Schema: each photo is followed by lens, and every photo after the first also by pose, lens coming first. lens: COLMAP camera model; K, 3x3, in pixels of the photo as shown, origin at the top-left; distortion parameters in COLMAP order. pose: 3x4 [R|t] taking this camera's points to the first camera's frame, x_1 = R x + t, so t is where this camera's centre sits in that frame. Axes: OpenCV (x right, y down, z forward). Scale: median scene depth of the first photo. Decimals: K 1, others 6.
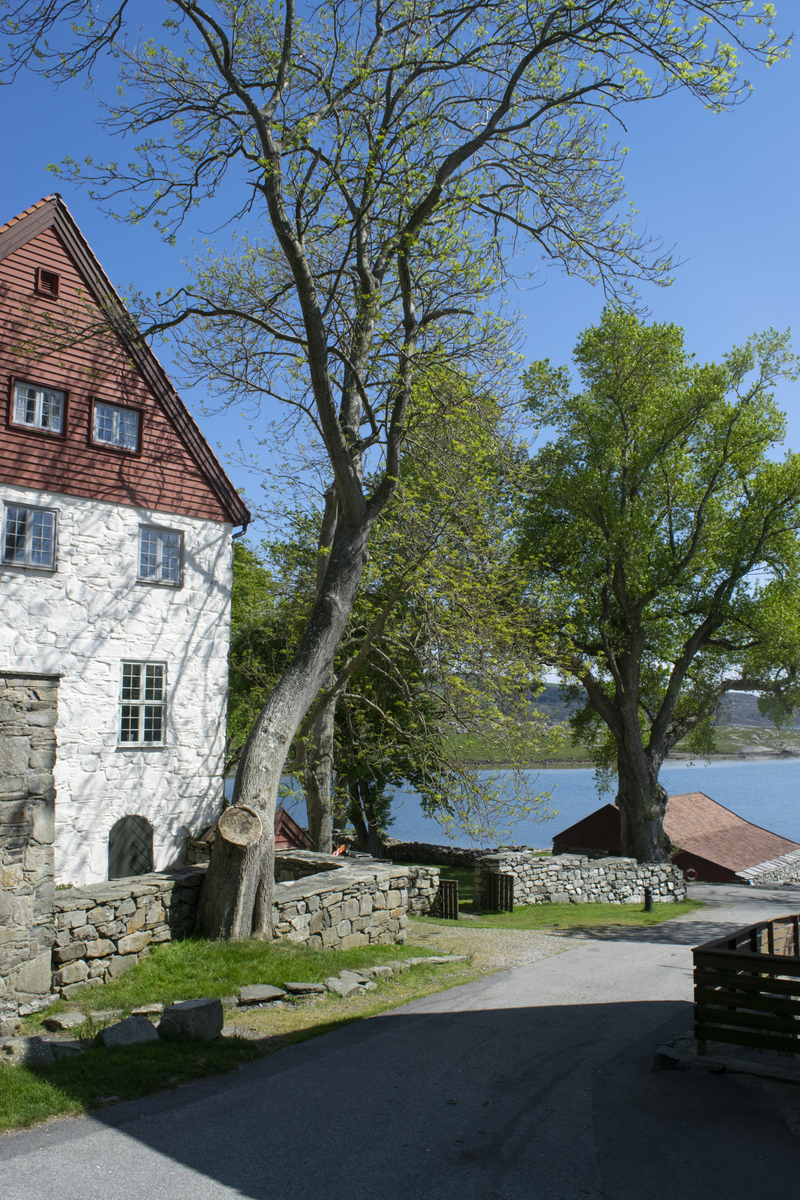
lens RADIAL K [[943.6, 0, 400.0], [0, 943.6, 600.0], [0, 0, 1]] dist [-0.091428, 0.015772]
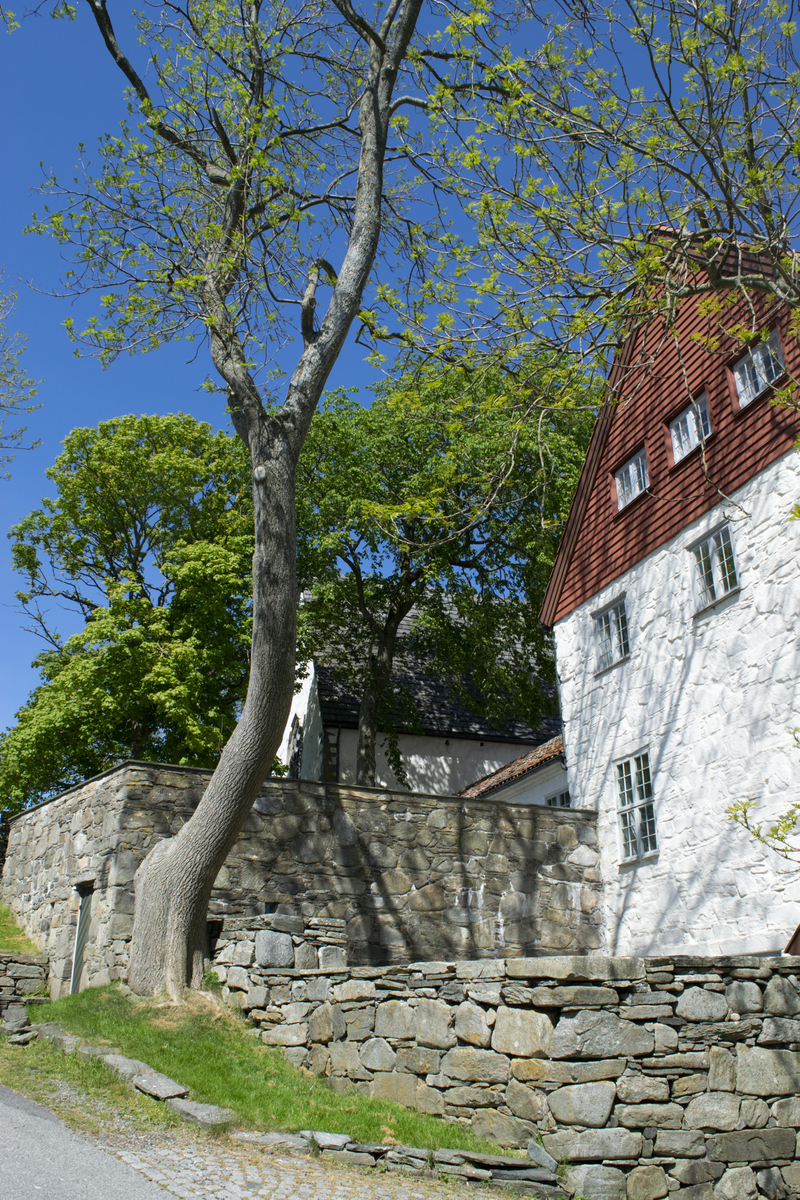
lens RADIAL K [[943.6, 0, 400.0], [0, 943.6, 600.0], [0, 0, 1]] dist [-0.091428, 0.015772]
pose [[-0.396740, -0.377129, -0.836882, 0.362825], [0.133854, 0.878190, -0.459200, 0.280760], [0.908119, -0.294203, -0.297933, 0.950335]]
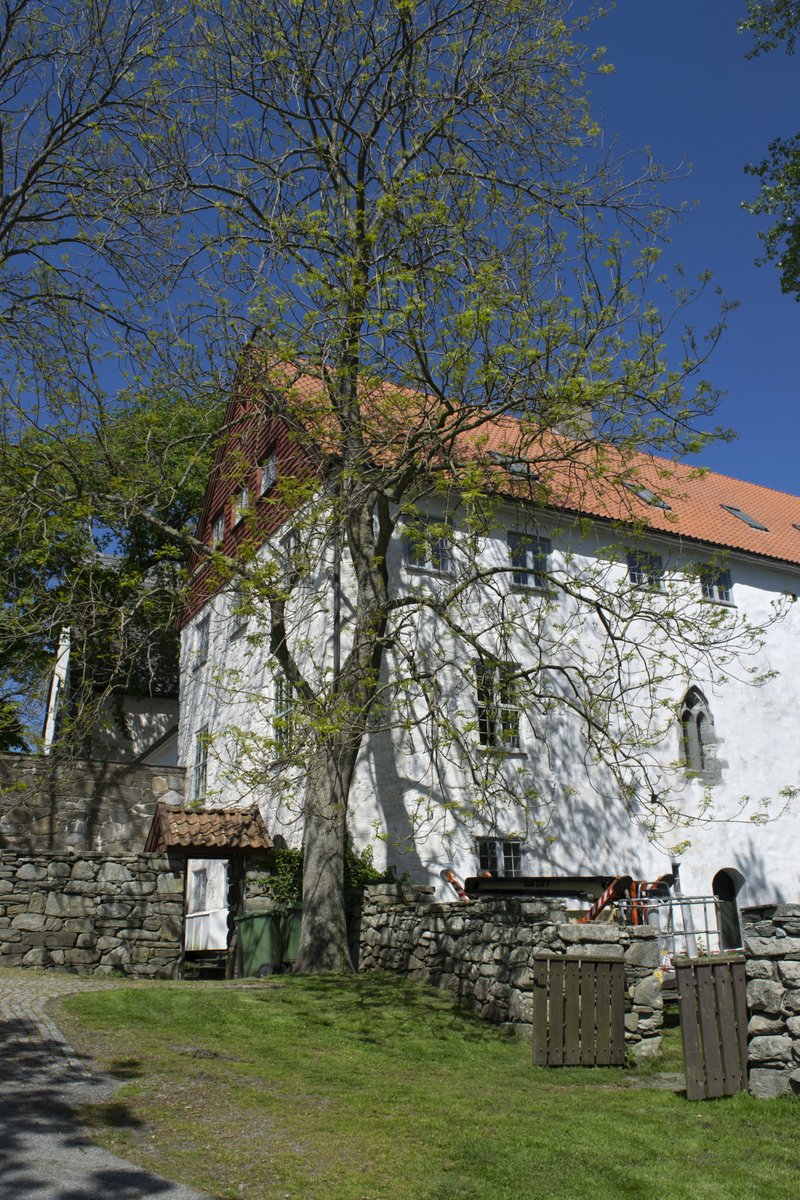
lens RADIAL K [[943.6, 0, 400.0], [0, 943.6, 600.0], [0, 0, 1]] dist [-0.091428, 0.015772]
pose [[-0.272557, -0.328746, -0.904234, 0.609958], [0.172822, 0.907802, -0.382136, 0.402525], [0.946491, -0.260426, -0.190613, 1.369313]]
